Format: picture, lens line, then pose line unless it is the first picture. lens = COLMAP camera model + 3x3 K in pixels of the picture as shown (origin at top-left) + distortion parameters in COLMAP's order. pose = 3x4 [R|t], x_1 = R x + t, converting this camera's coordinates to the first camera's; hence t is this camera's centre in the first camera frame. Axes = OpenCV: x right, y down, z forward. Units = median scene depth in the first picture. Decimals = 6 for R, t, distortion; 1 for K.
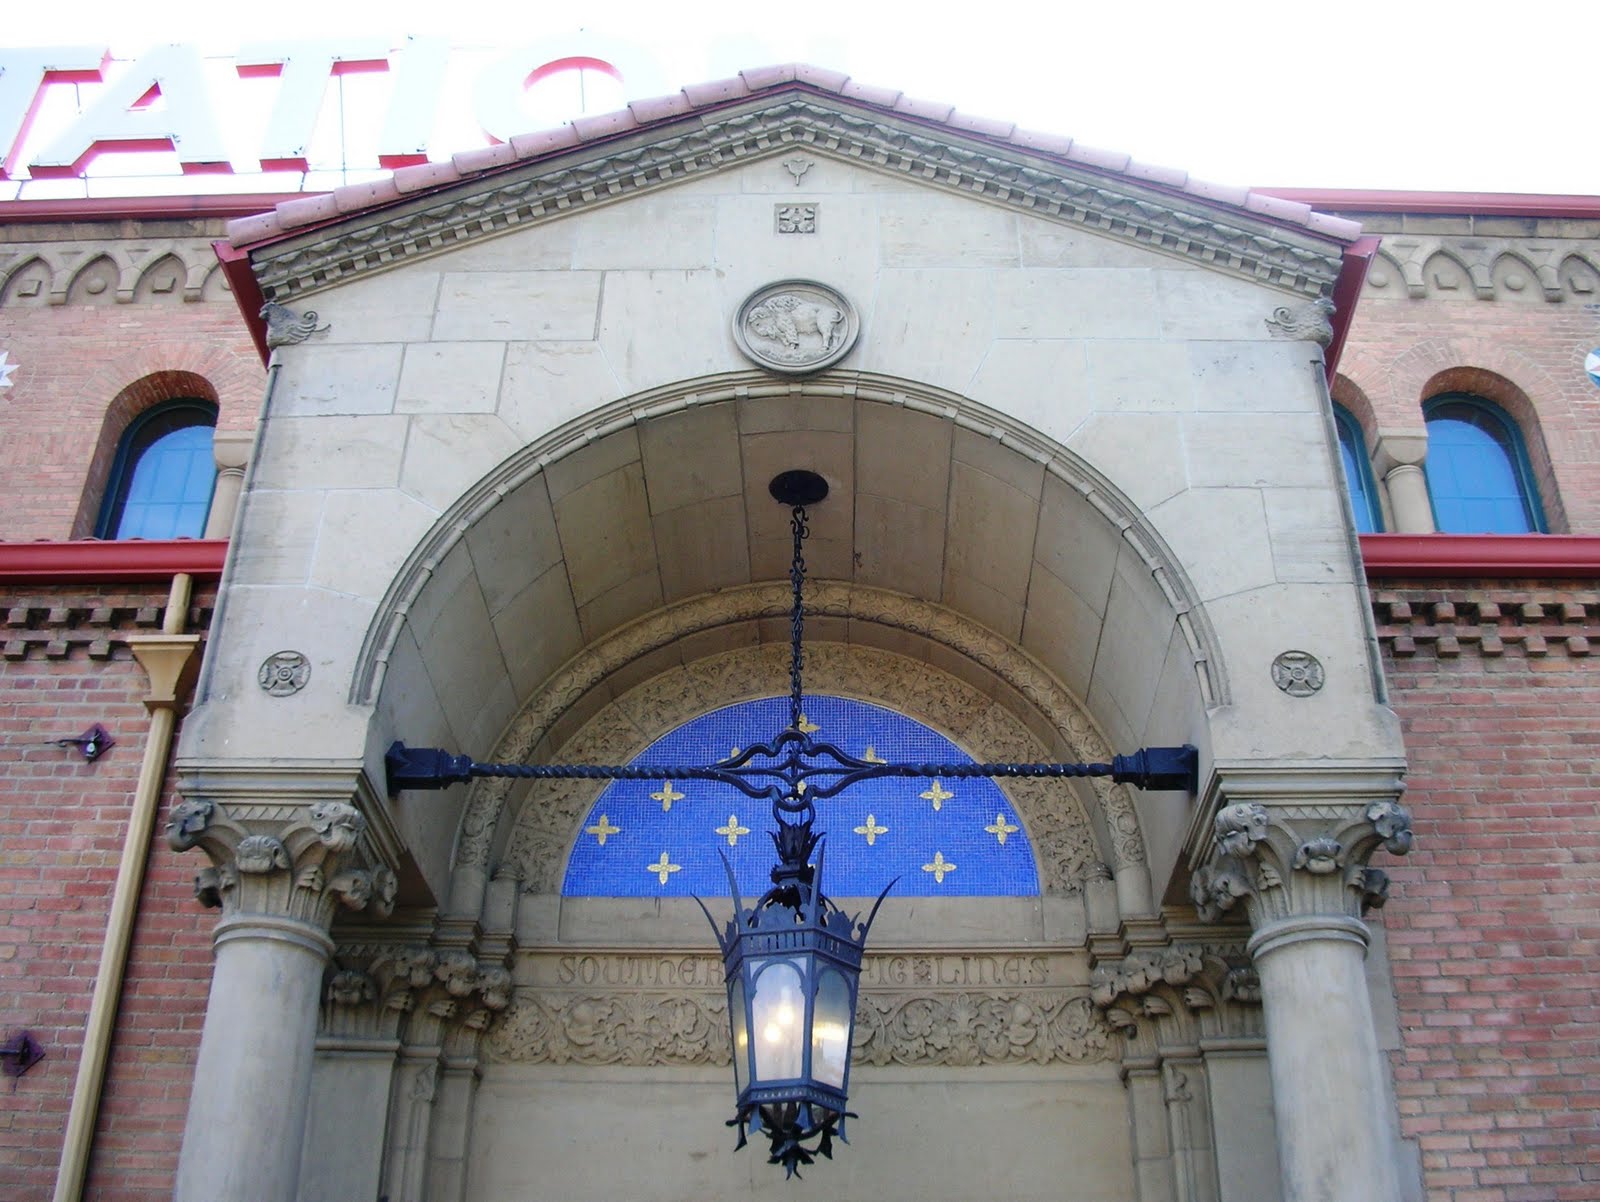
lens RADIAL K [[1760.6, 0, 800.0], [0, 1760.6, 601.0], [0, 0, 1]] dist [-0.210901, 0.163960]
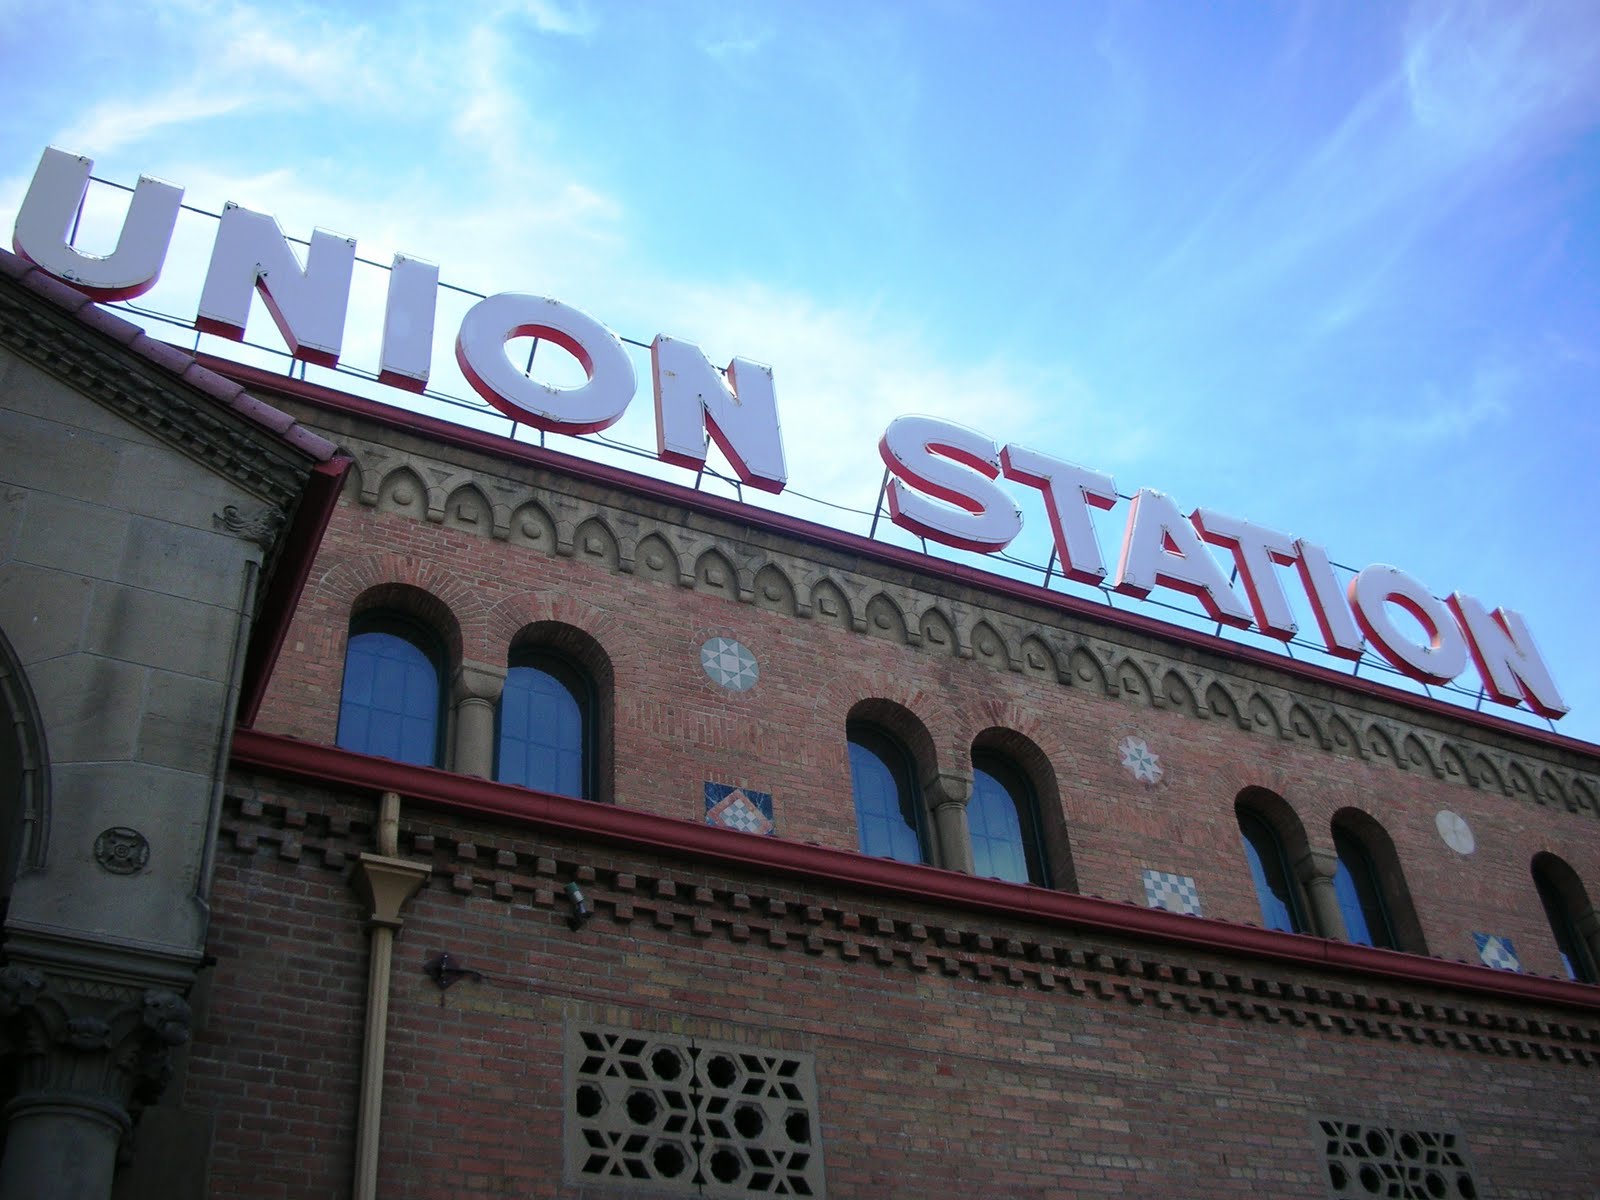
lens RADIAL K [[1760.6, 0, 800.0], [0, 1760.6, 600.0], [0, 0, 1]] dist [-0.210901, 0.163960]
pose [[0.877225, 0.230897, 0.420907, -1.205091], [-0.174801, 0.970182, -0.167905, 0.009968], [-0.447125, 0.073715, 0.891429, -0.030937]]
